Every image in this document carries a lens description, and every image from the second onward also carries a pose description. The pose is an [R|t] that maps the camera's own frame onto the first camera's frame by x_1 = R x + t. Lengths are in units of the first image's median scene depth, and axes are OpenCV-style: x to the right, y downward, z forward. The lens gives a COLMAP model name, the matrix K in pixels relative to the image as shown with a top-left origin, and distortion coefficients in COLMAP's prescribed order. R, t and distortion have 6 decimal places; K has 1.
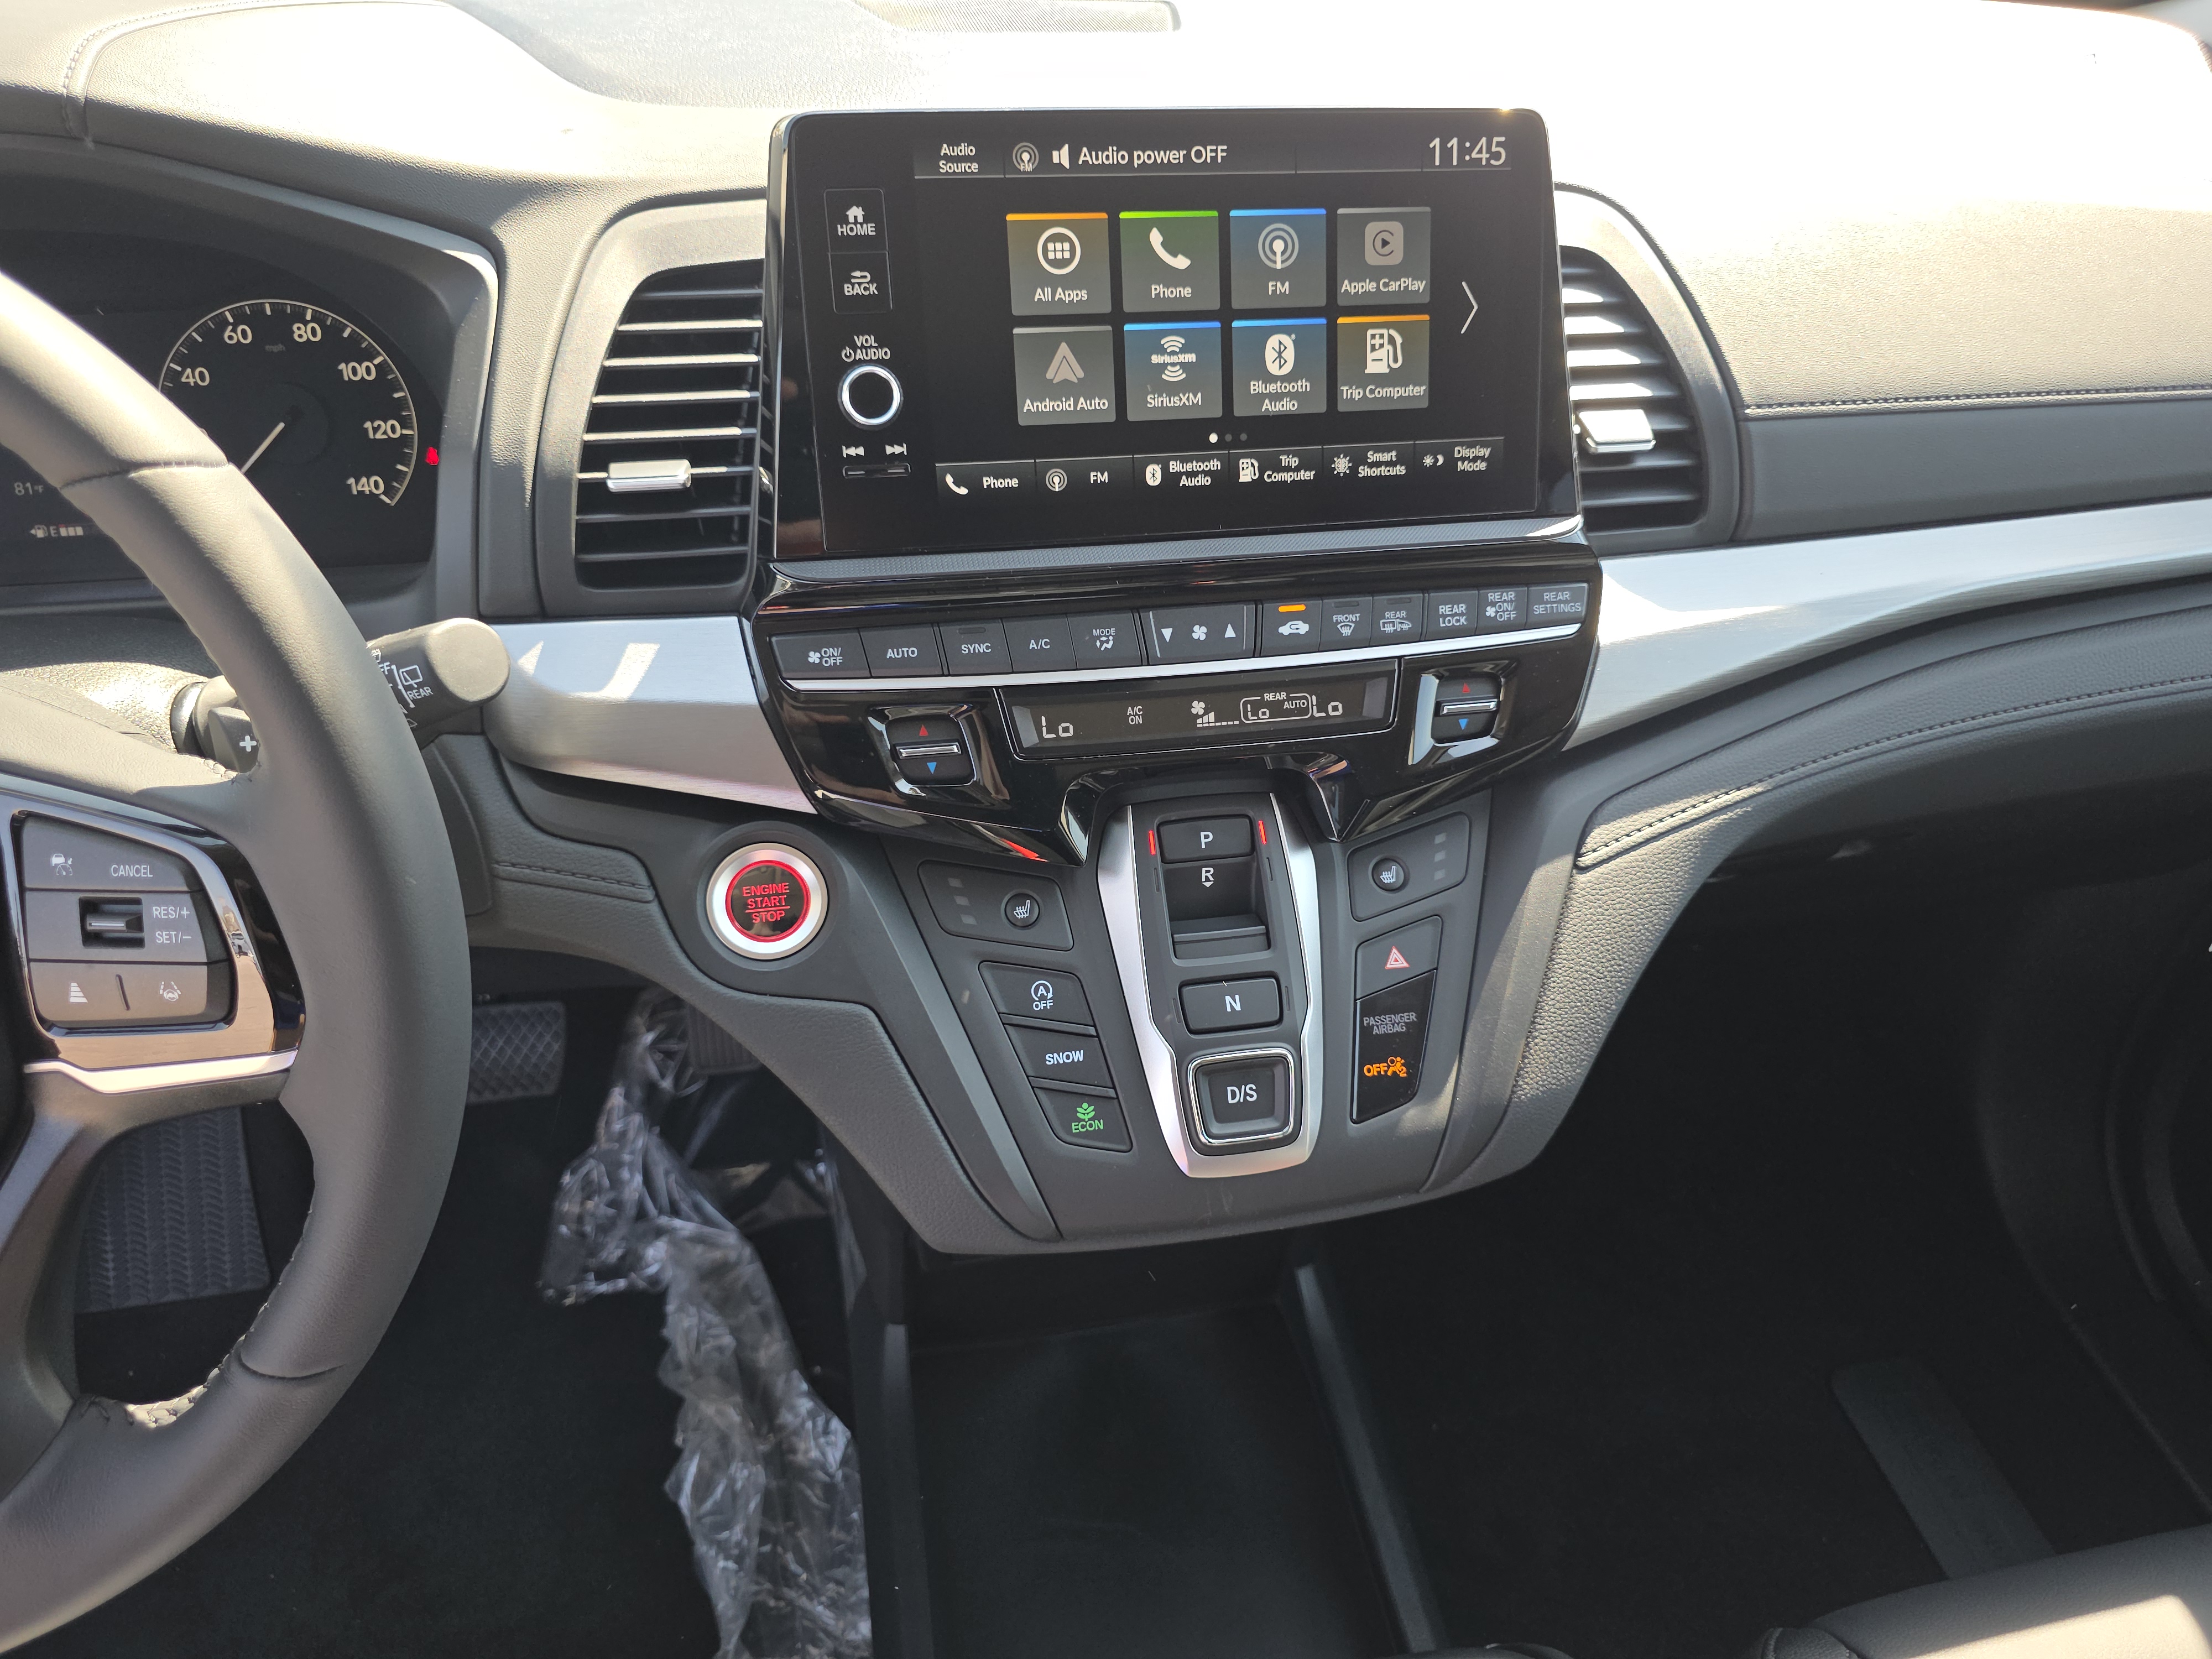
lens RADIAL K [[1523.4, 0, 1125.8], [0, 1523.4, 833.7], [0, 0, 1]] dist [0.041045, -0.043199]
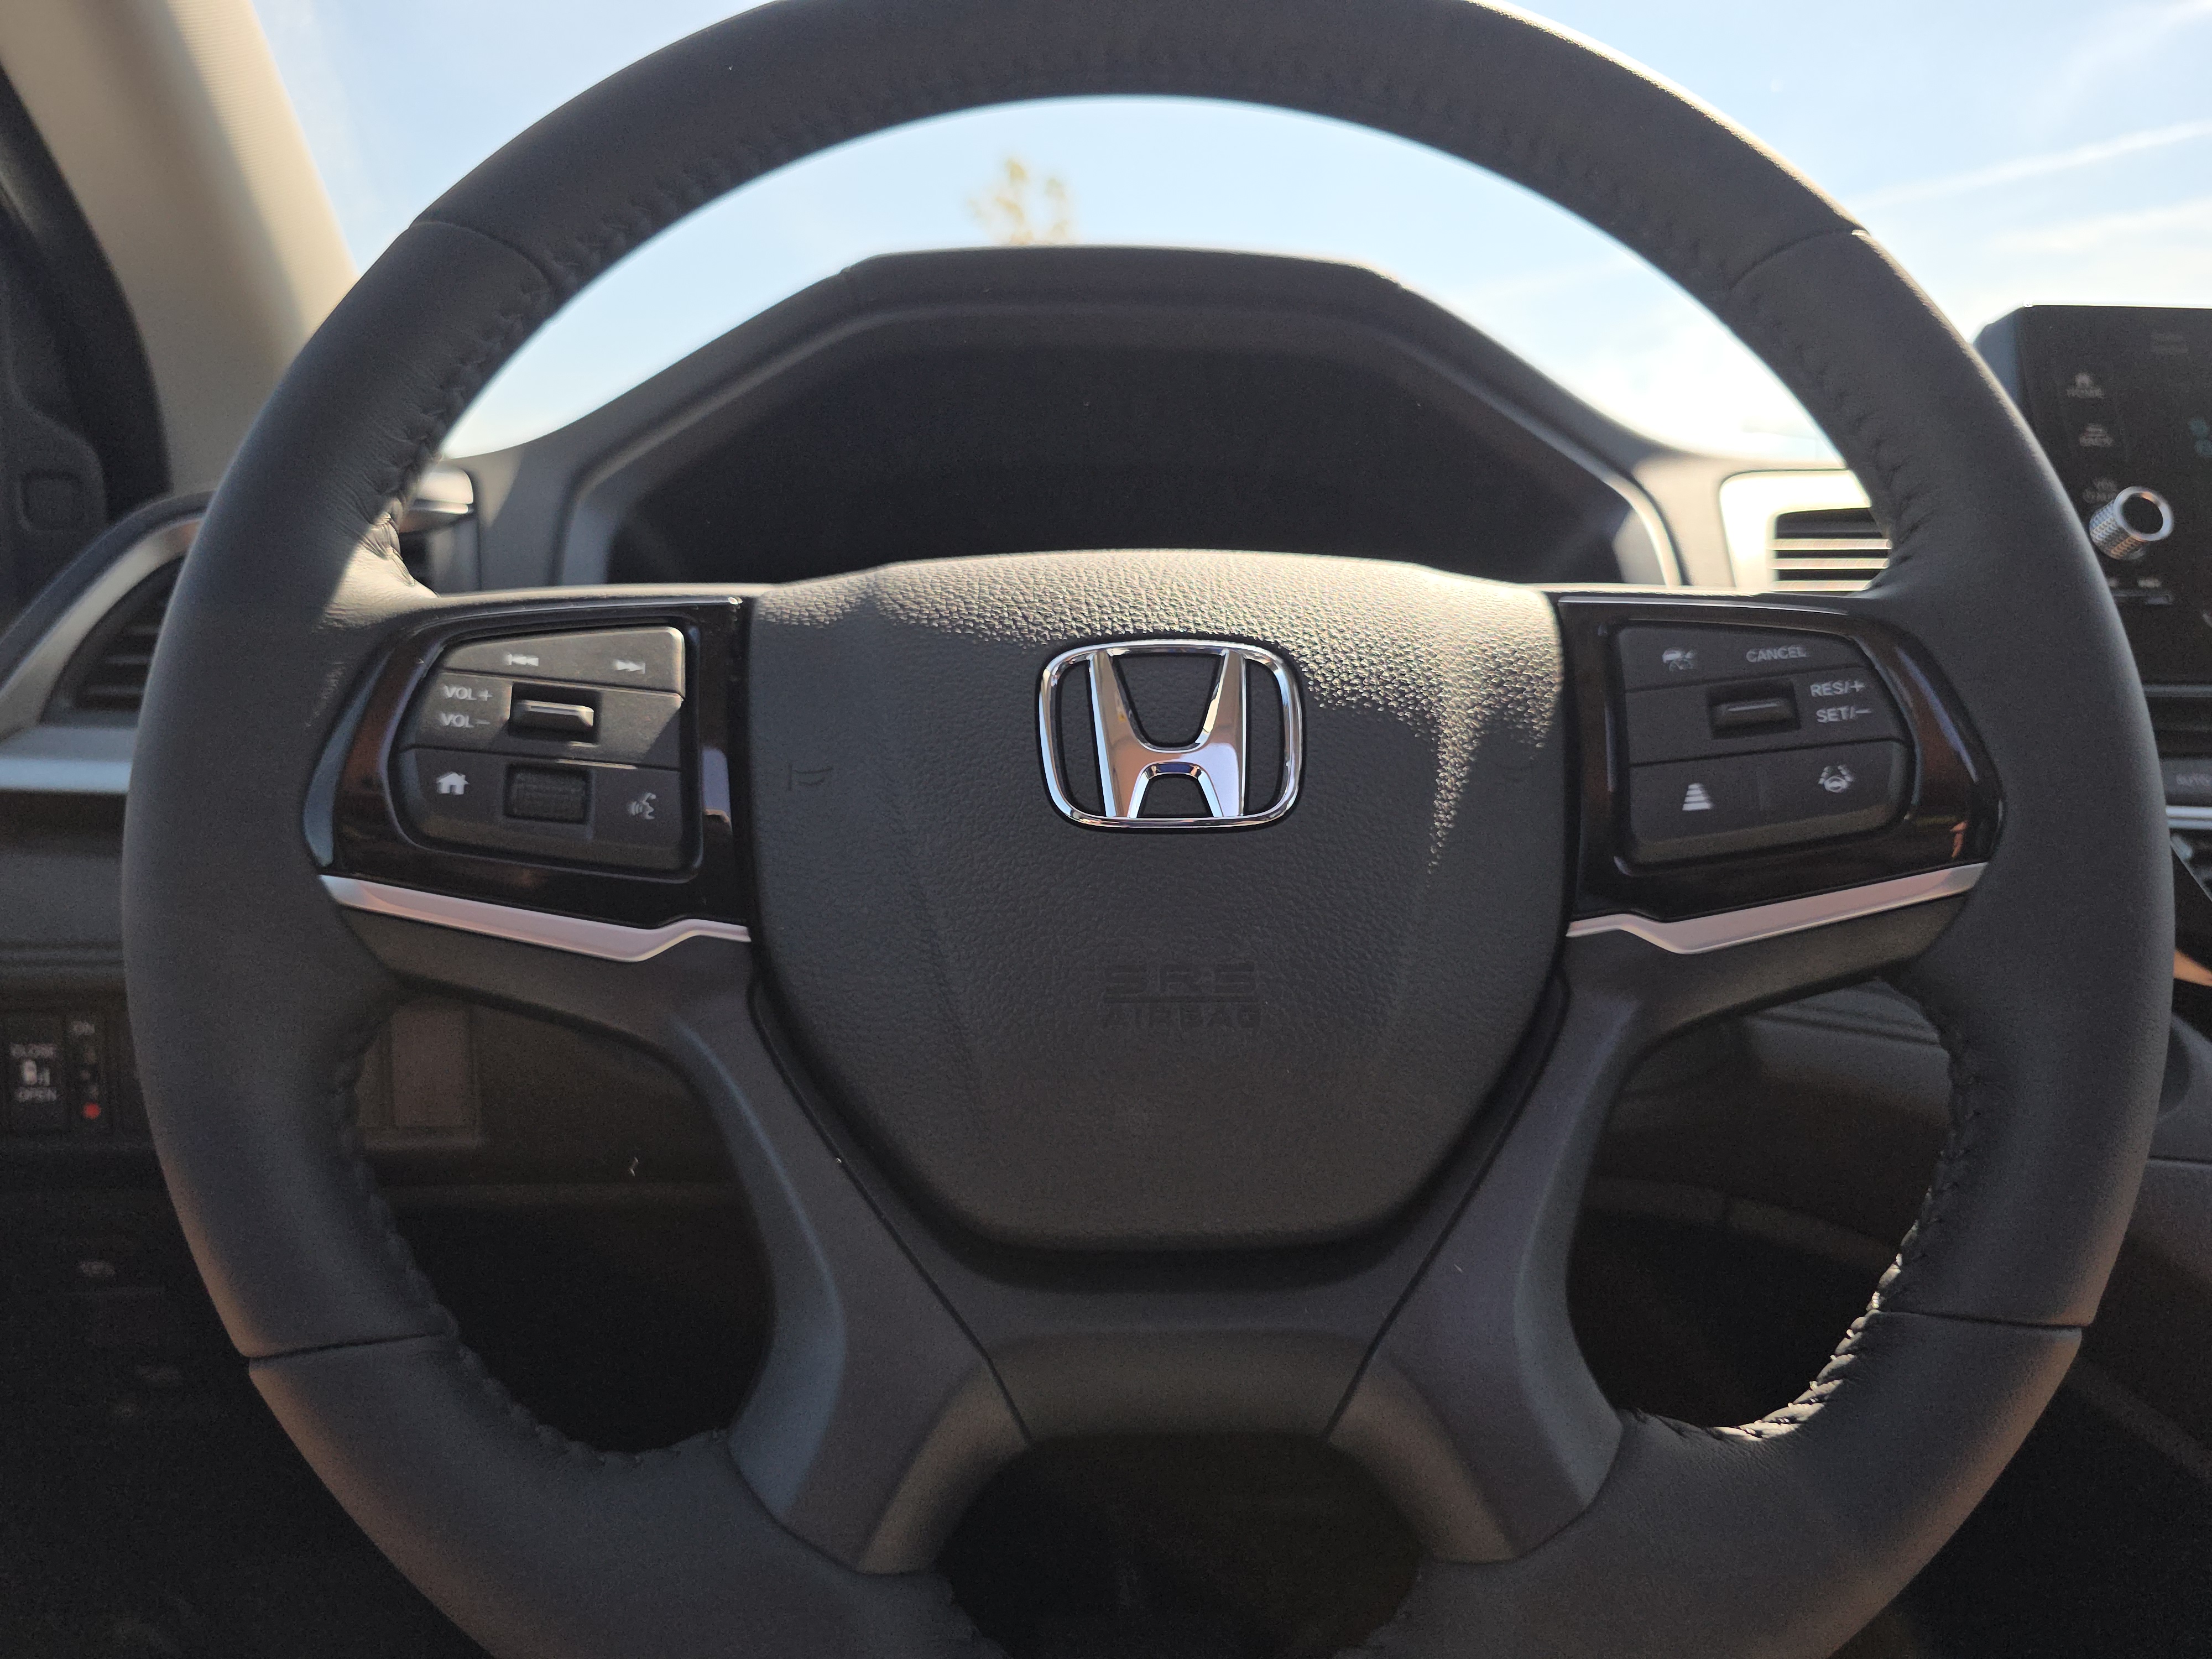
lens RADIAL K [[1523.4, 0, 1095.0], [0, 1523.4, 850.2], [0, 0, 1]] dist [0.041045, -0.043199]
pose [[0.988280, -0.012864, -0.152107, -0.602794], [-0.070531, 0.845223, -0.529739, 0.401509], [0.135379, 0.534259, 0.834410, 0.199351]]
